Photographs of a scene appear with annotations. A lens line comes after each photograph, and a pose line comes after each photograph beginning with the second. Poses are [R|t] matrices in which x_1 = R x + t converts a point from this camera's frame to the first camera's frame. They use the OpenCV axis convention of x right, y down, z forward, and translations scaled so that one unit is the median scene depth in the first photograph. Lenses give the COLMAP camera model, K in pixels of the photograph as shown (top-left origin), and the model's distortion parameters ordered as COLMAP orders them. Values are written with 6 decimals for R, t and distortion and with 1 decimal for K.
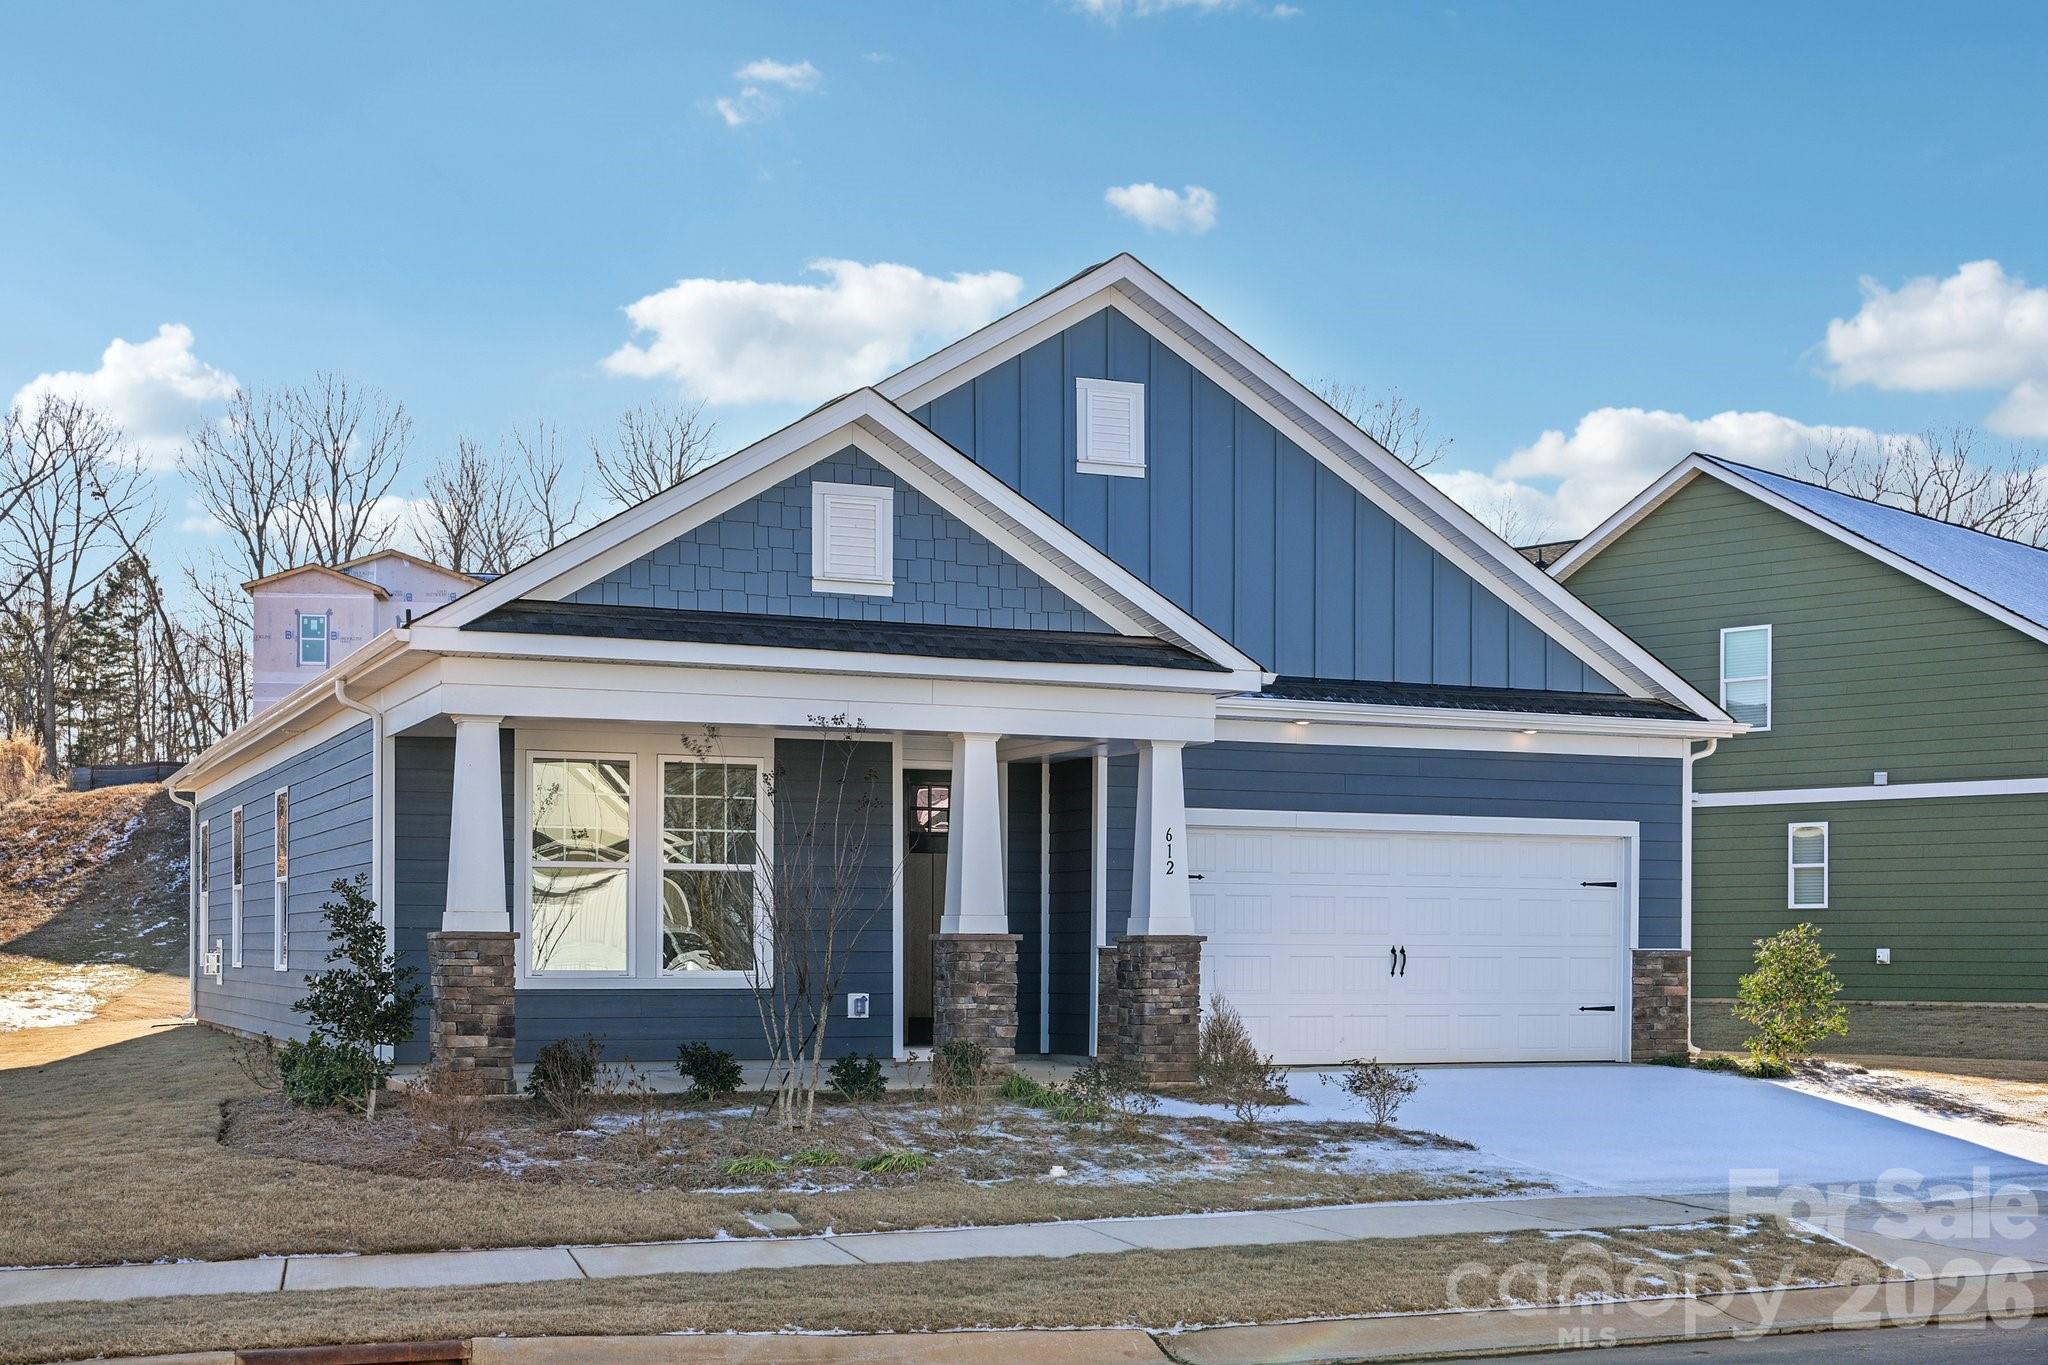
lens RADIAL K [[2621.6, 0, 1024.3], [0, 2621.6, 834.5], [0, 0, 1]] dist [-0.010090, -0.008227]
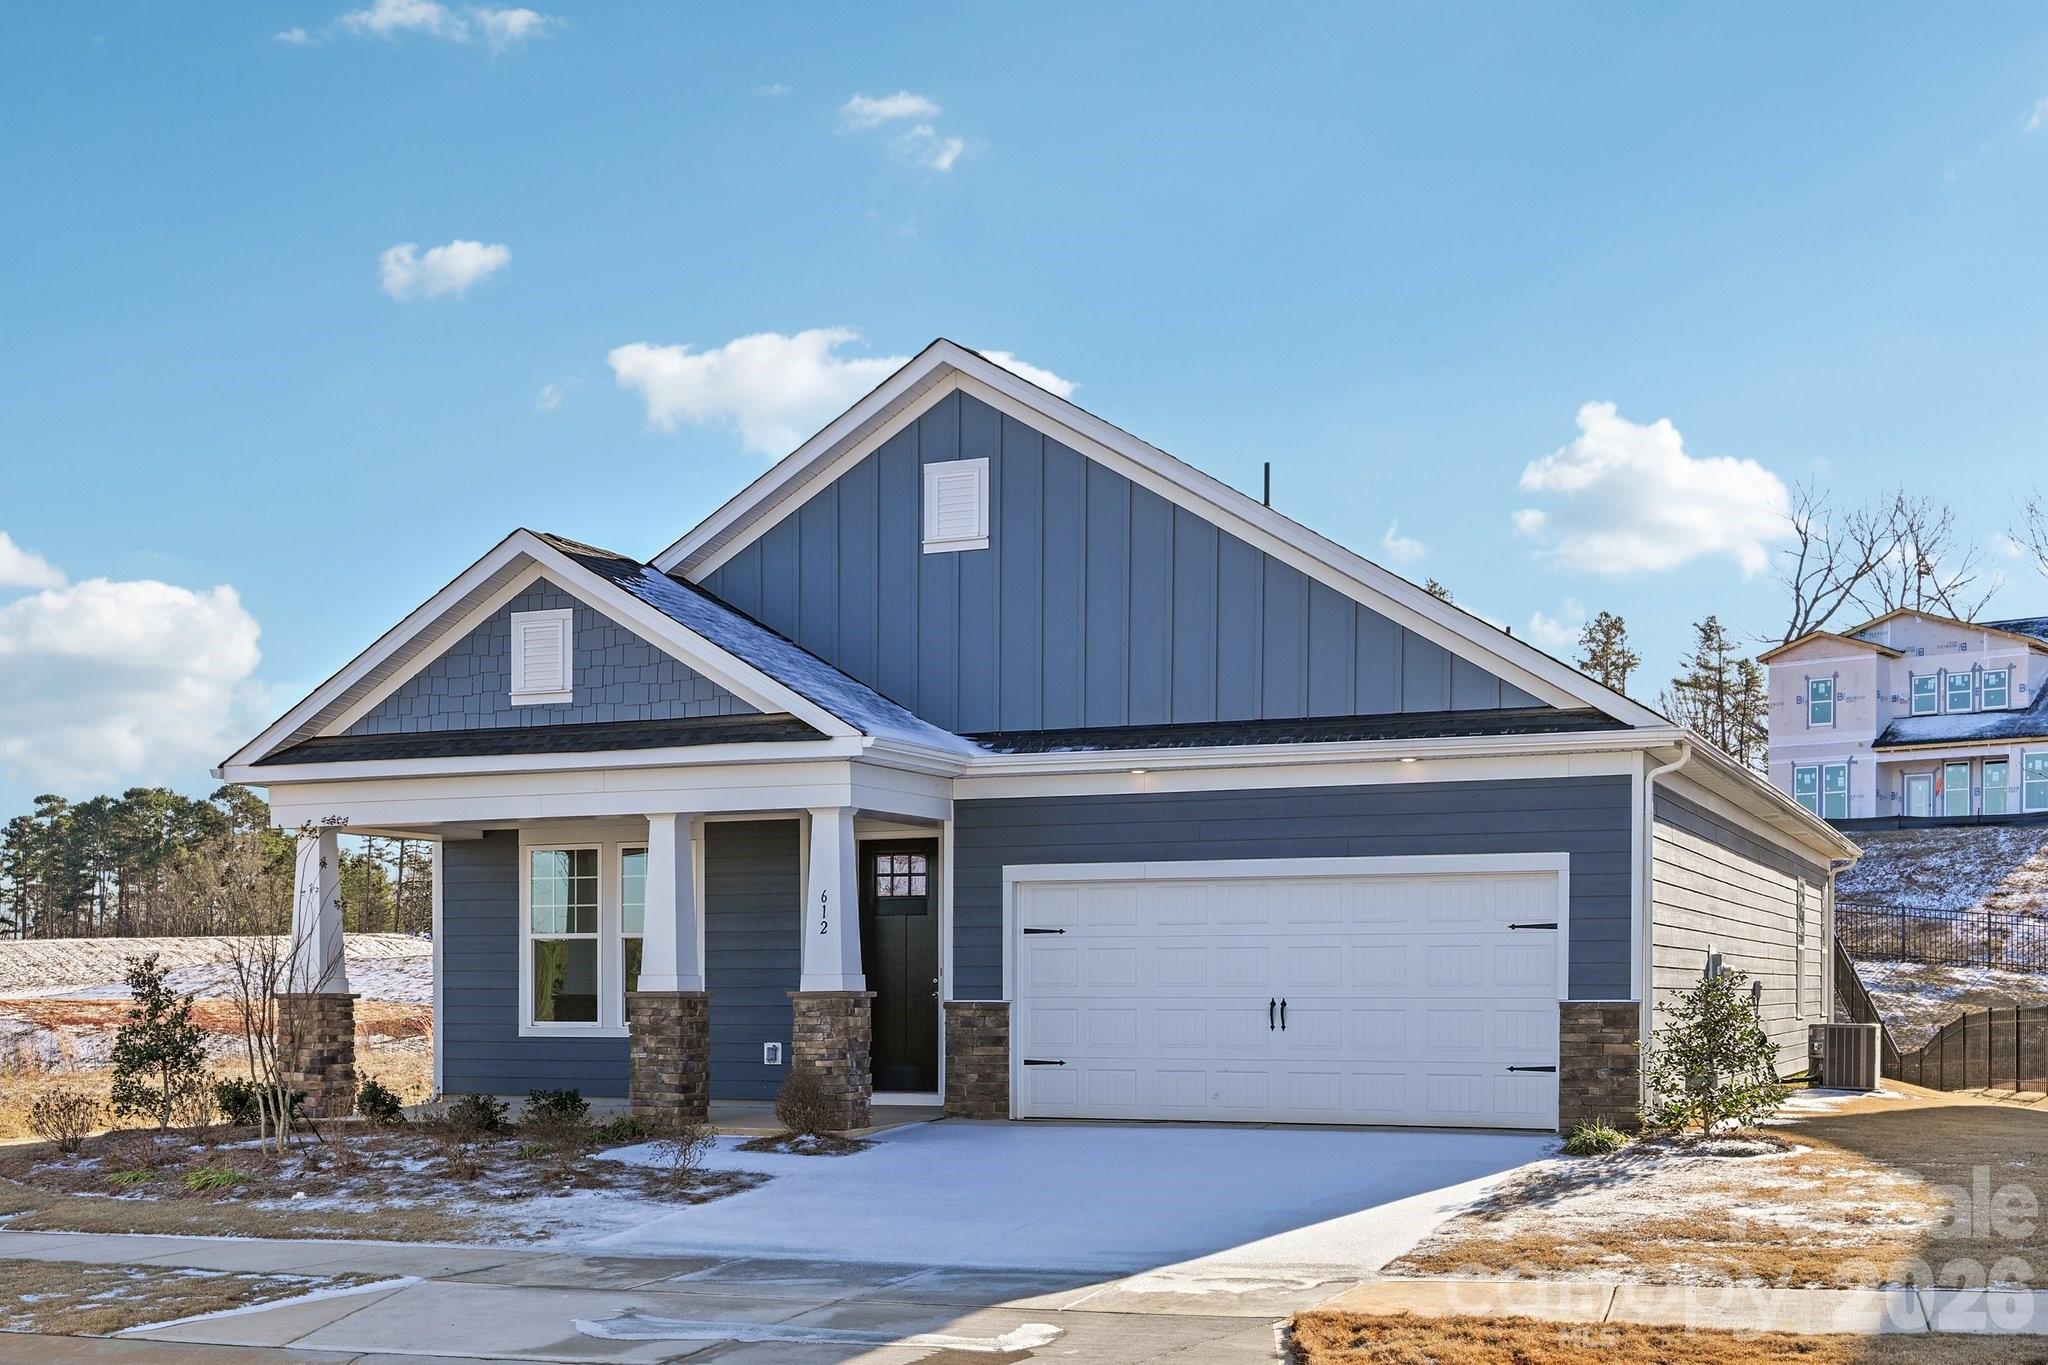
lens RADIAL K [[2371.2, 0, 1026.7], [0, 2371.2, 901.5], [0, 0, 1]] dist [-0.006750, -0.016446]
pose [[0.688085, -0.032247, -0.724913, 0.805871], [0.037159, 0.999267, -0.009180, 0.013998], [0.724678, -0.020621, 0.688779, 0.399532]]
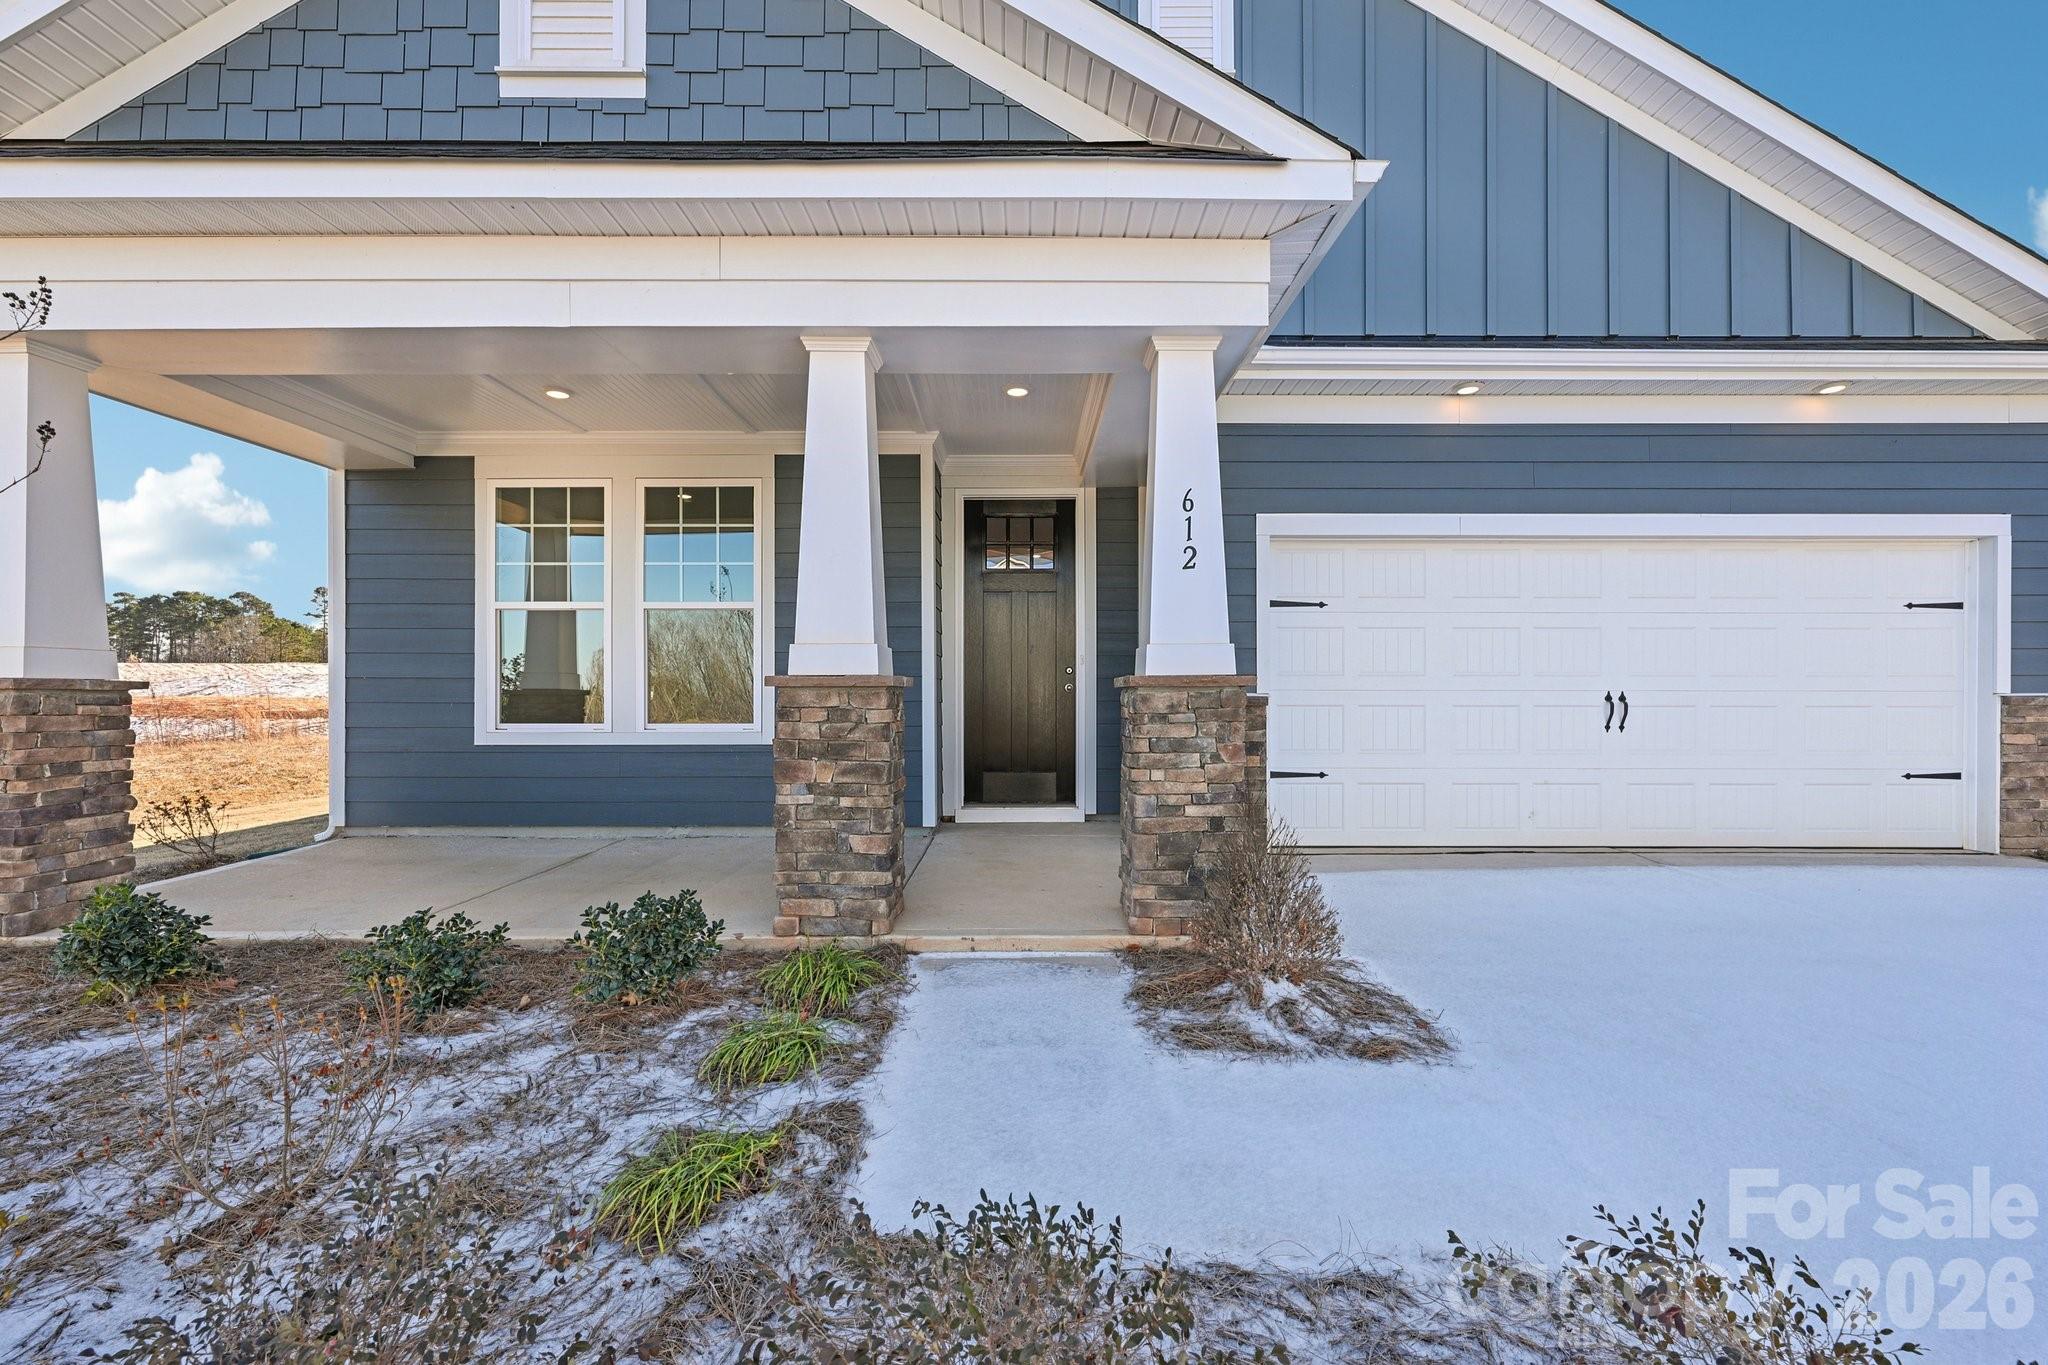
lens RADIAL K [[863.1, 0, 1024.0], [0, 863.1, 682.5], [0, 0, 1]] dist [-0.002171, 0.000427]
pose [[0.919333, -0.009282, -0.393370, 0.096195], [0.021541, 0.999410, 0.026760, 0.034088], [0.392889, -0.033075, 0.918991, 0.810812]]
